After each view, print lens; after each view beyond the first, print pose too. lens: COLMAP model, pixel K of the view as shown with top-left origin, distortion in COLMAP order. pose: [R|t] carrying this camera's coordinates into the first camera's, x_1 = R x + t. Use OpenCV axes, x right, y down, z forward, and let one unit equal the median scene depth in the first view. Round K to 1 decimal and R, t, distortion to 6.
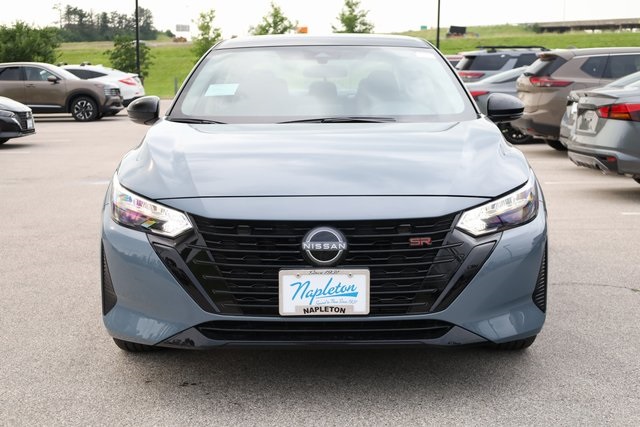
lens RADIAL K [[921.6, 0, 320.0], [0, 921.6, 213.5], [0, 0, 1]] dist [0.019071, -0.082005]
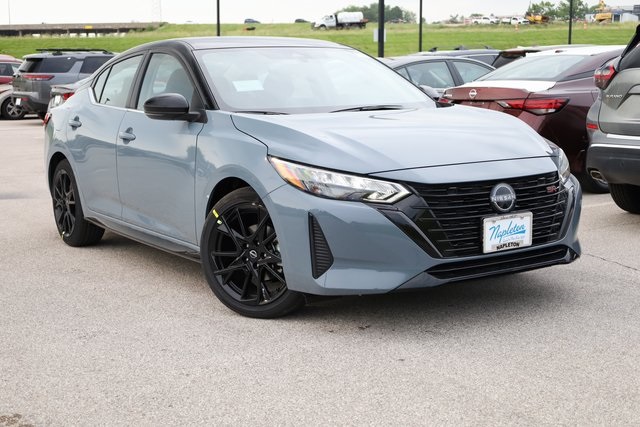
lens RADIAL K [[921.6, 0, 320.0], [0, 921.6, 213.5], [0, 0, 1]] dist [0.019071, -0.082005]
pose [[0.827341, -0.088043, 0.554757, -0.949485], [0.090347, 0.995638, 0.023274, 0.002925], [-0.554387, 0.030865, 0.831687, 0.040543]]
